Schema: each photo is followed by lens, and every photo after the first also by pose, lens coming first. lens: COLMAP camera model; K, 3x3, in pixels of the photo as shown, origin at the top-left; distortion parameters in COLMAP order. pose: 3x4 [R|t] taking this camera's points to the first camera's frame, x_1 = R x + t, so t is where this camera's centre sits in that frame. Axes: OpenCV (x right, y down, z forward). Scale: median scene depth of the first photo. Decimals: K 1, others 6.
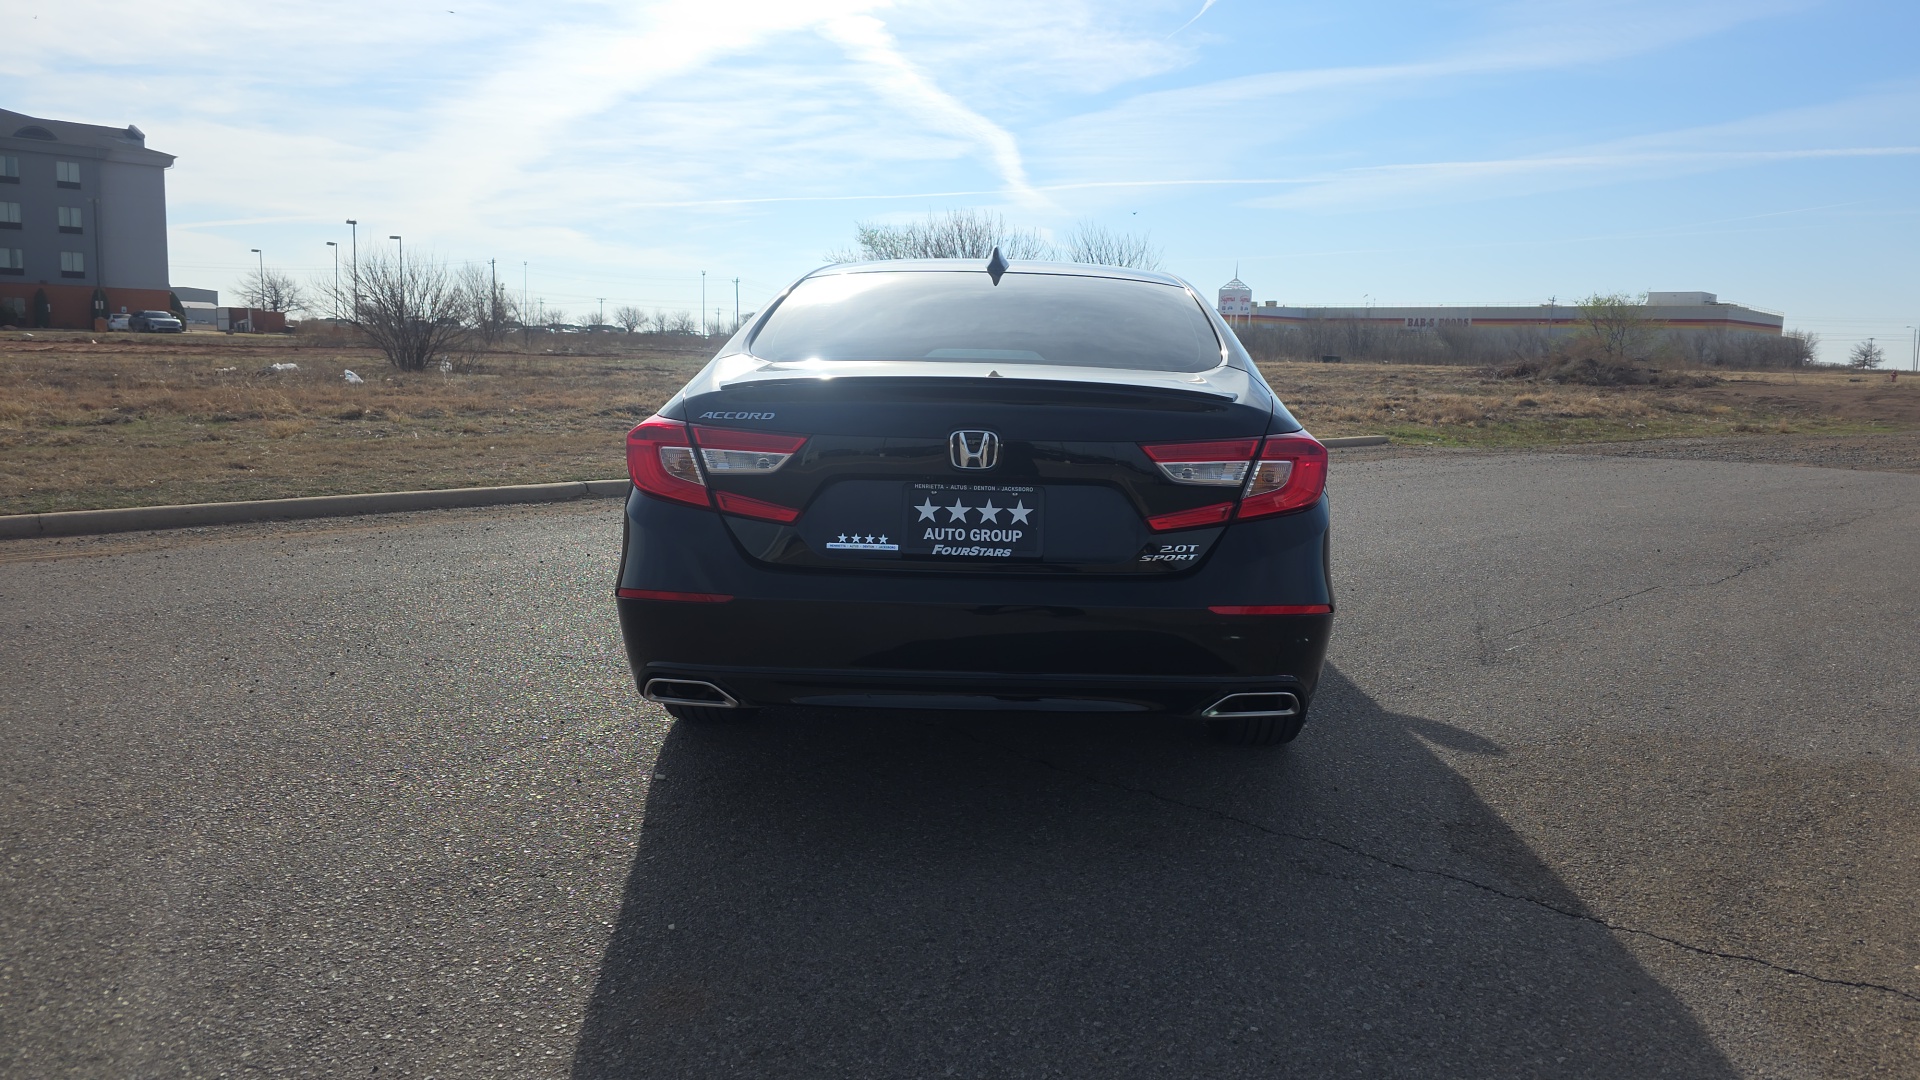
lens RADIAL K [[1297.8, 0, 971.3], [0, 1297.8, 554.1], [0, 0, 1]] dist [0.031282, -0.021874]
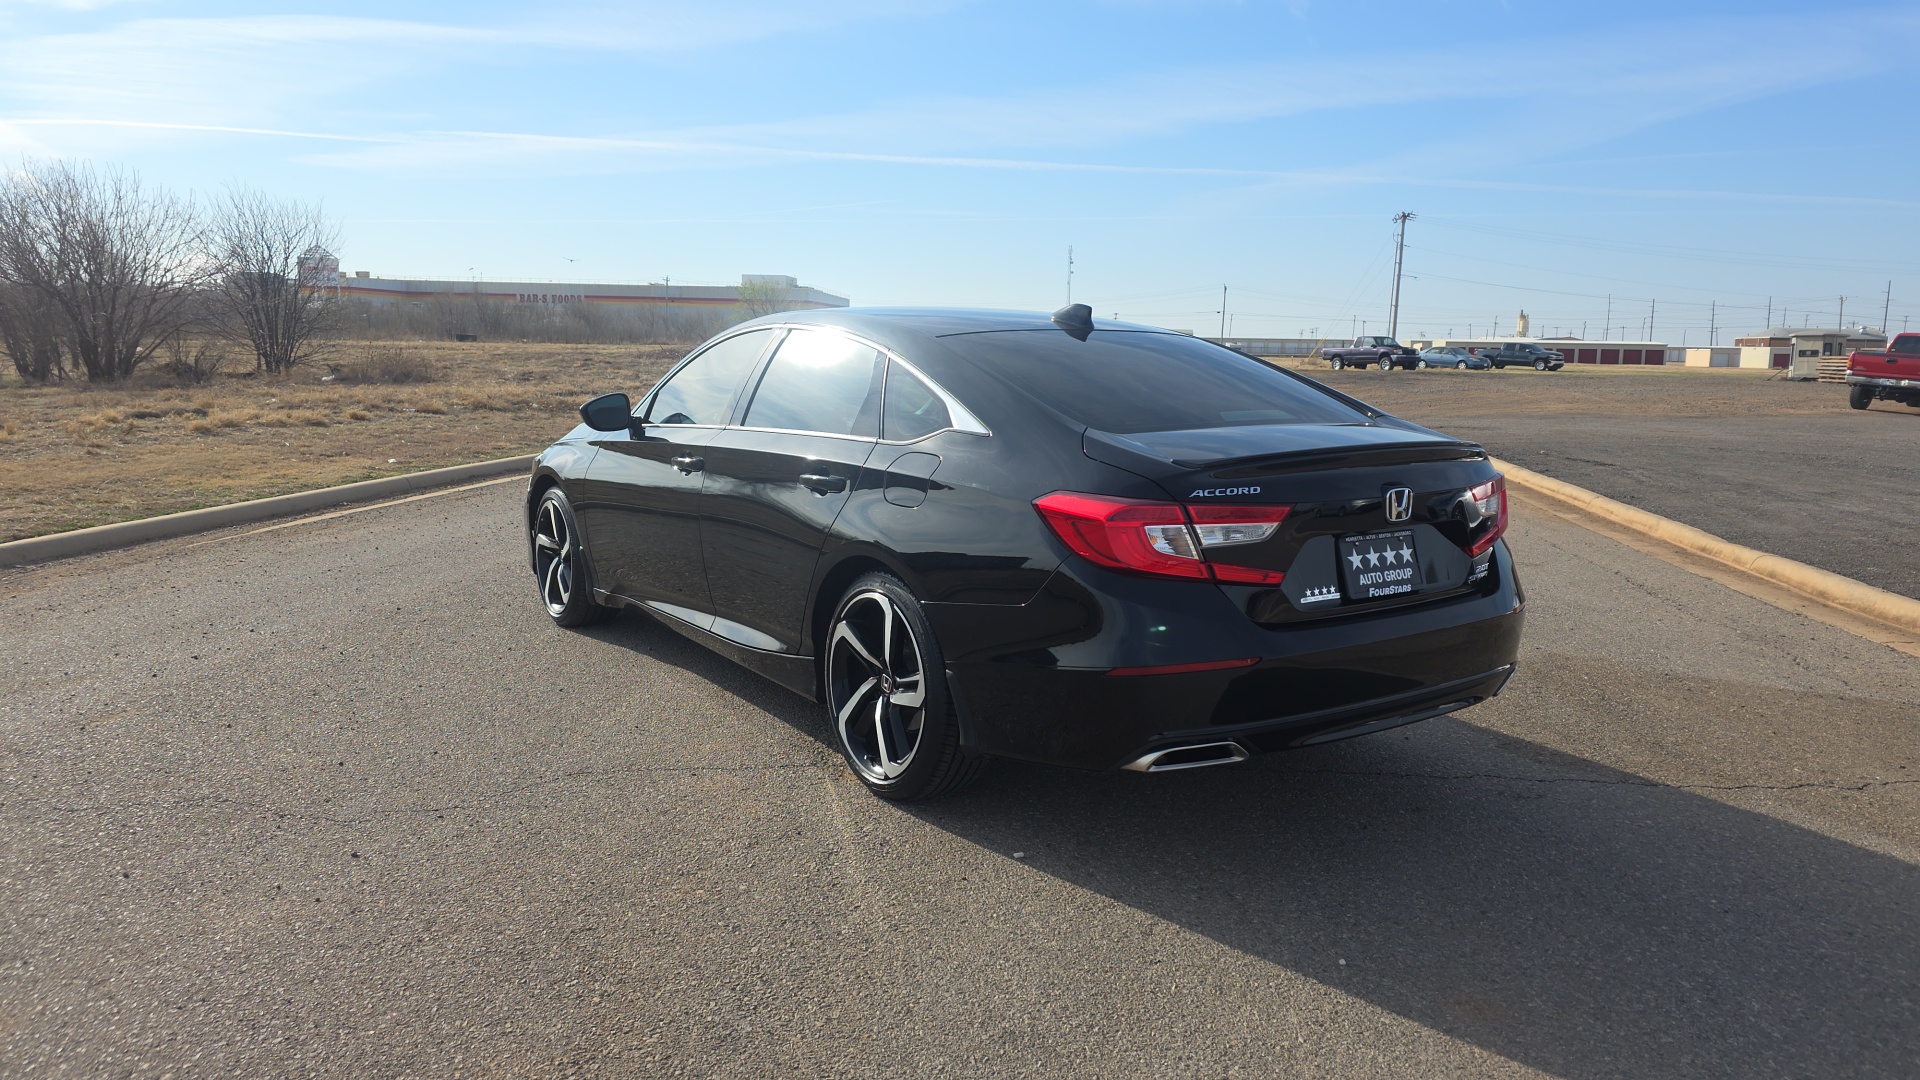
lens RADIAL K [[1338.0, 0, 952.5], [0, 1338.0, 532.9], [0, 0, 1]] dist [0.065570, -0.056189]
pose [[0.788206, -0.098847, 0.607421, -1.016842], [0.098938, 0.994531, 0.033458, -0.129910], [-0.607406, 0.033725, 0.793675, 0.264513]]
